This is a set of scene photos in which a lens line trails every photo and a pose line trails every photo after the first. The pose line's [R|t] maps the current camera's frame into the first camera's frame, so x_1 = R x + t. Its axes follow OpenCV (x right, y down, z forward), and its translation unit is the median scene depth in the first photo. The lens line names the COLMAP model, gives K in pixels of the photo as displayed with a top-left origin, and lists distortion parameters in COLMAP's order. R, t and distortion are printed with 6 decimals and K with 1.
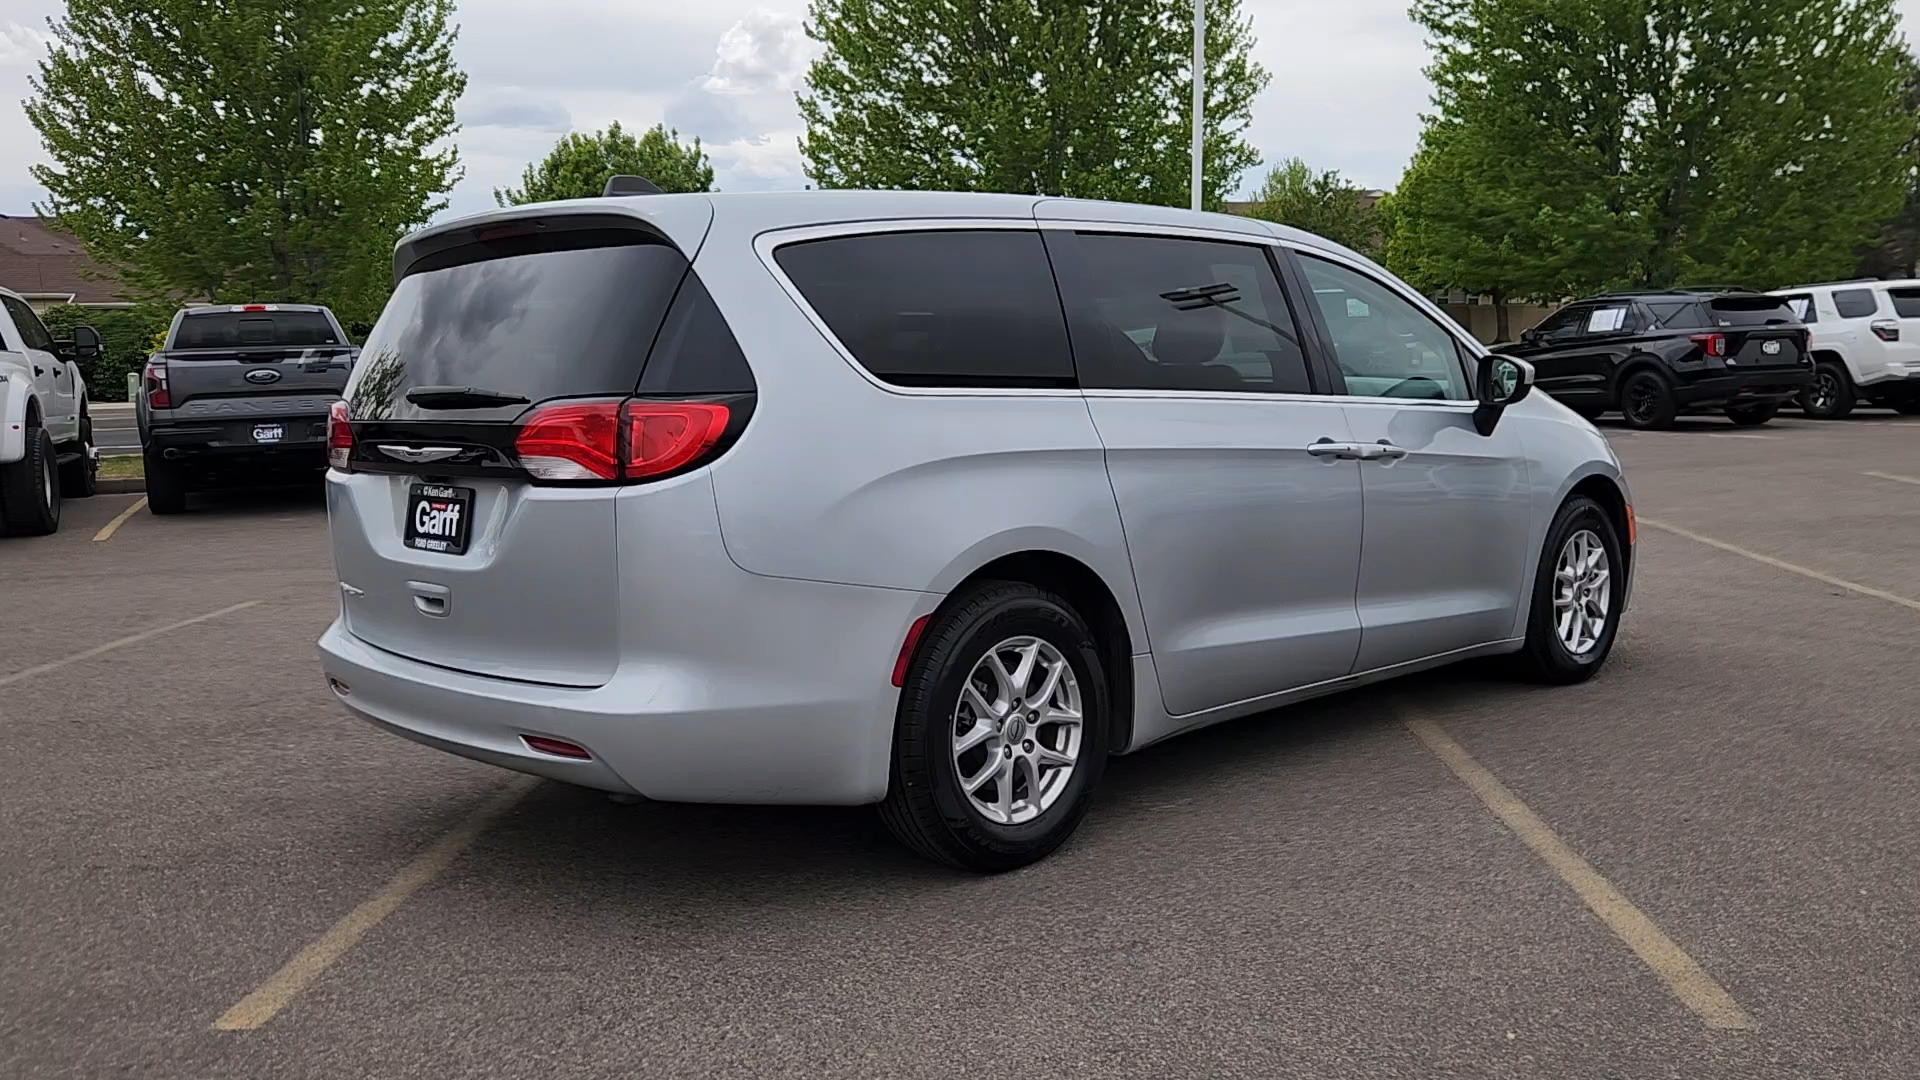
lens RADIAL K [[1628.2, 0, 950.9], [0, 1628.2, 536.7], [0, 0, 1]] dist [0.033170, -0.015677]
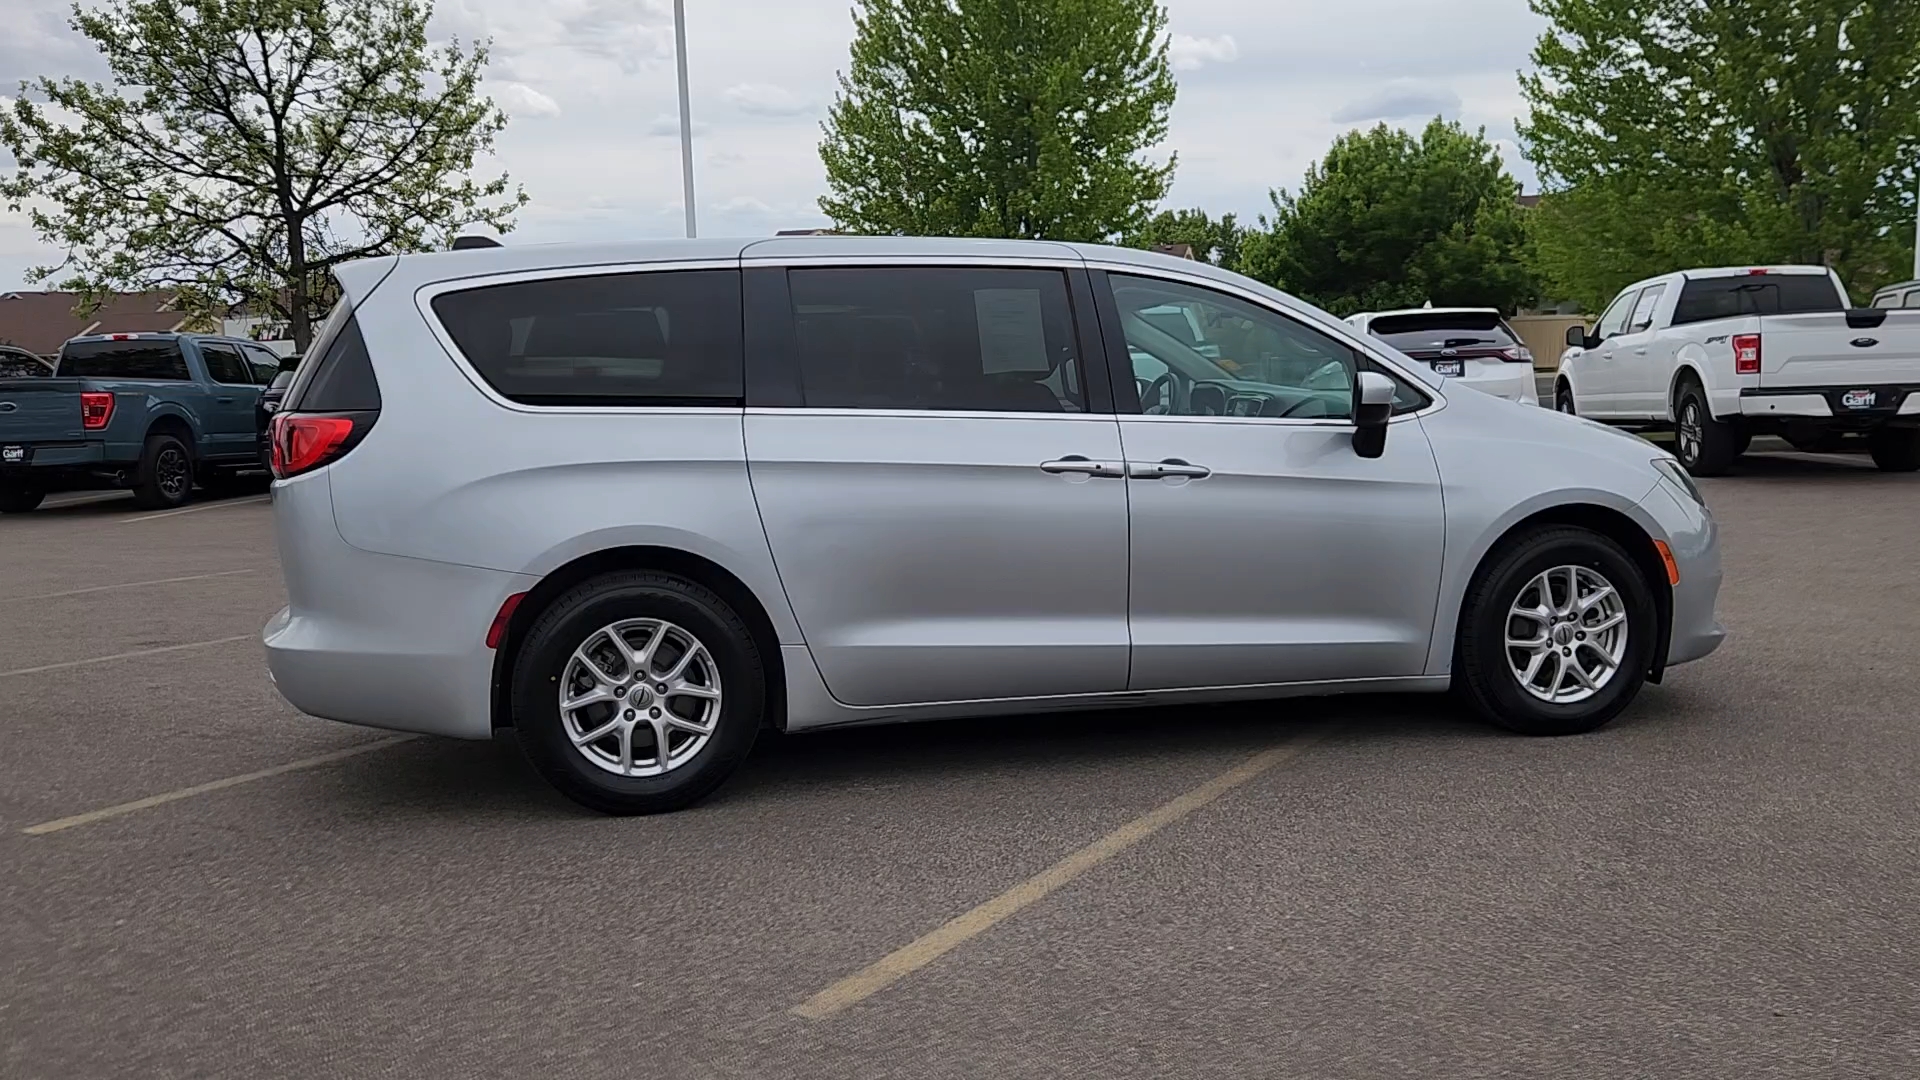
lens RADIAL K [[1628.2, 0, 946.7], [0, 1628.2, 543.8], [0, 0, 1]] dist [0.033170, -0.015677]
pose [[0.867265, 0.052566, -0.495064, 0.754947], [-0.048084, 0.998605, 0.021798, -0.026787], [0.495519, 0.004900, 0.868583, 0.080358]]
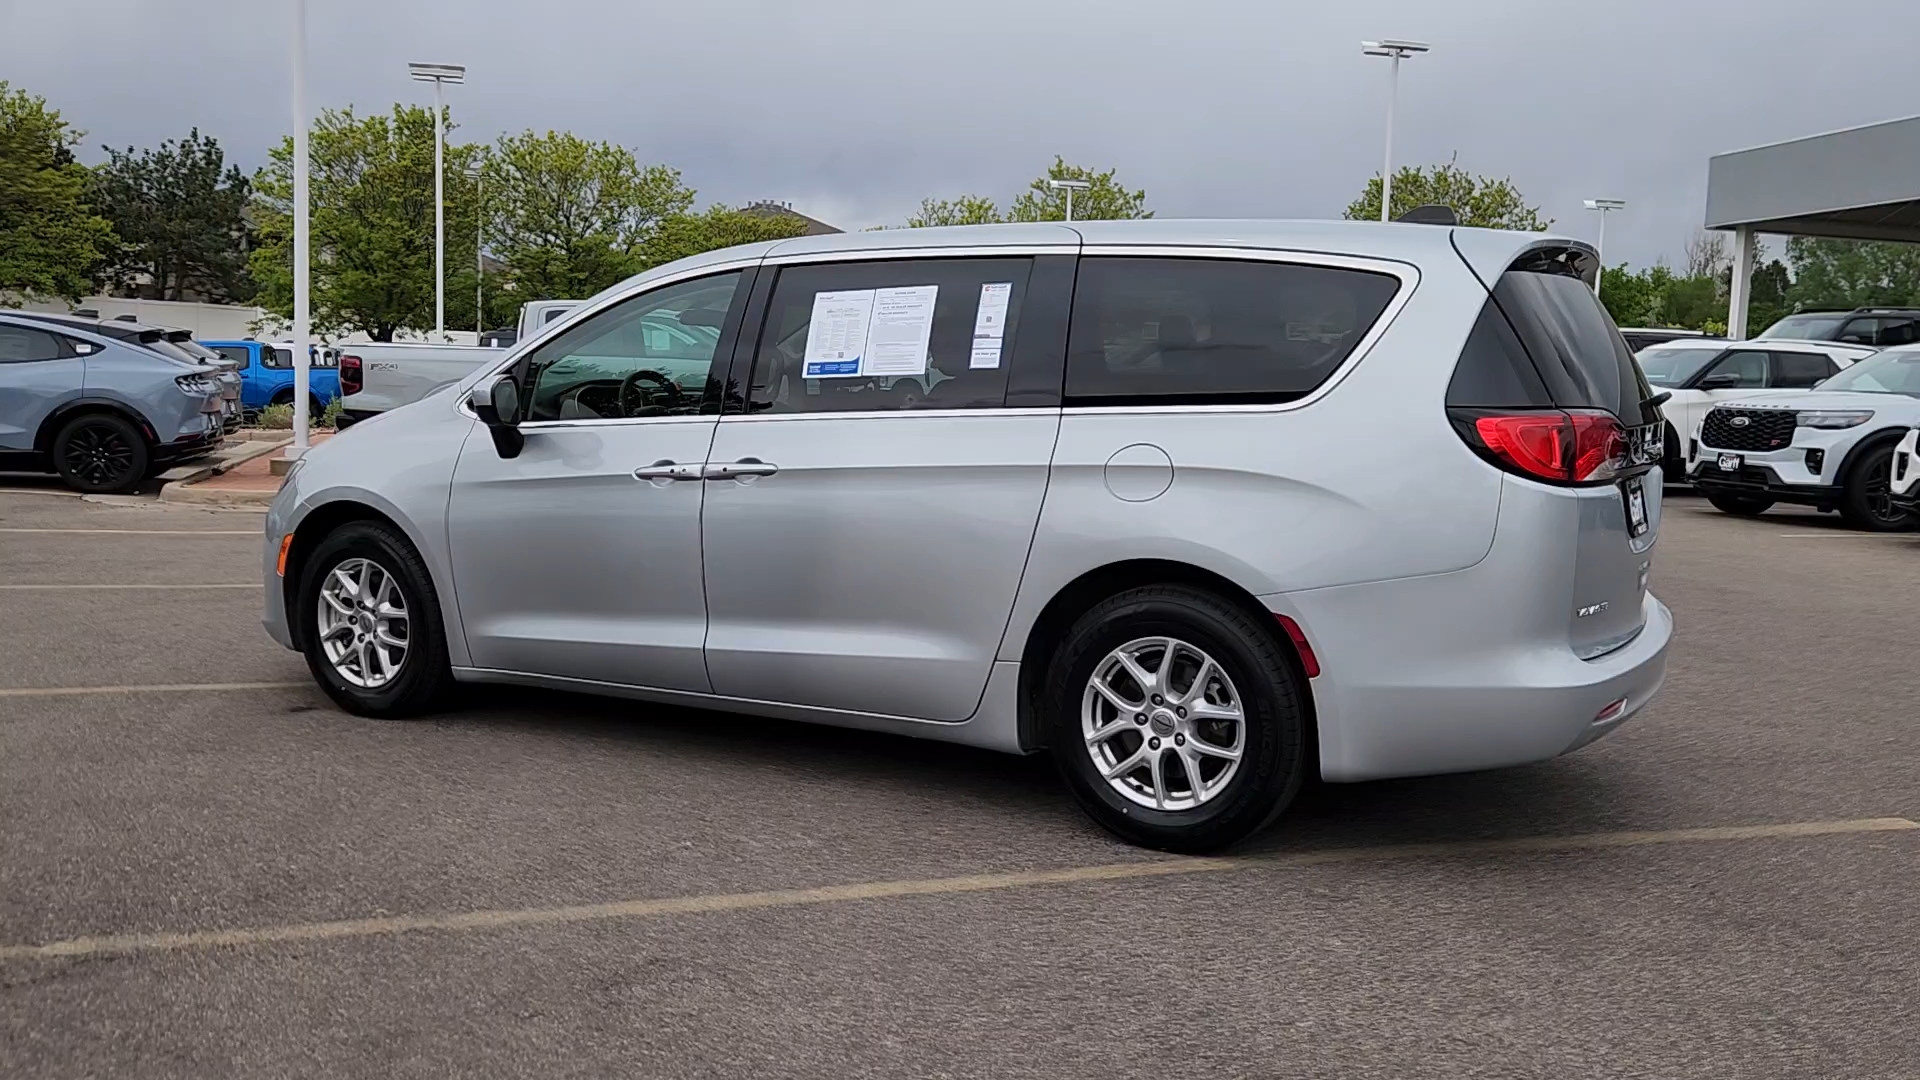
lens RADIAL K [[1628.2, 0, 954.5], [0, 1628.2, 542.0], [0, 0, 1]] dist [0.033170, -0.015677]
pose [[-0.284292, -0.086773, 0.954803, -1.180893], [0.096682, 0.988224, 0.118598, -0.156765], [-0.953851, 0.126028, -0.272555, 1.632525]]
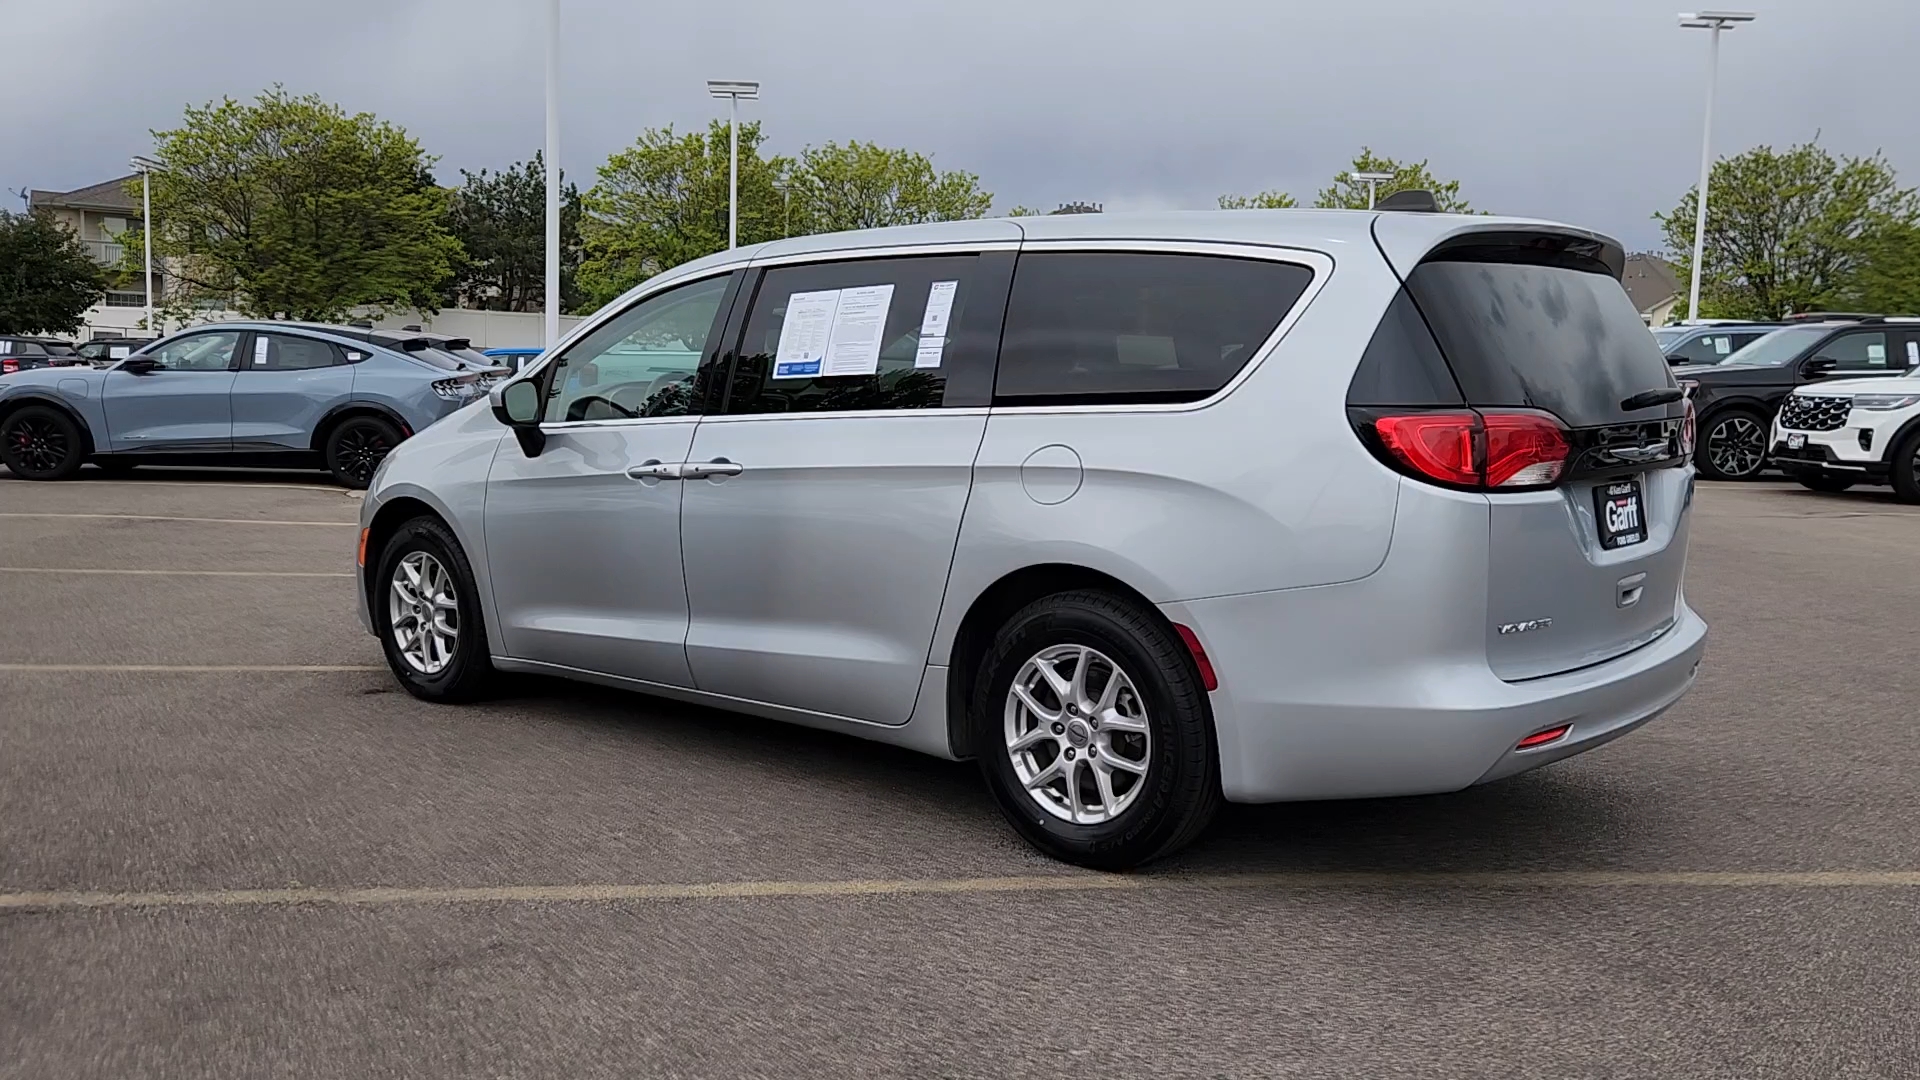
lens RADIAL K [[1628.2, 0, 954.9], [0, 1628.2, 542.7], [0, 0, 1]] dist [0.033170, -0.015677]
pose [[-0.092463, -0.089199, 0.991713, -1.214544], [0.104134, 0.989651, 0.098722, -0.130741], [-0.990256, 0.112399, -0.082218, 1.389237]]
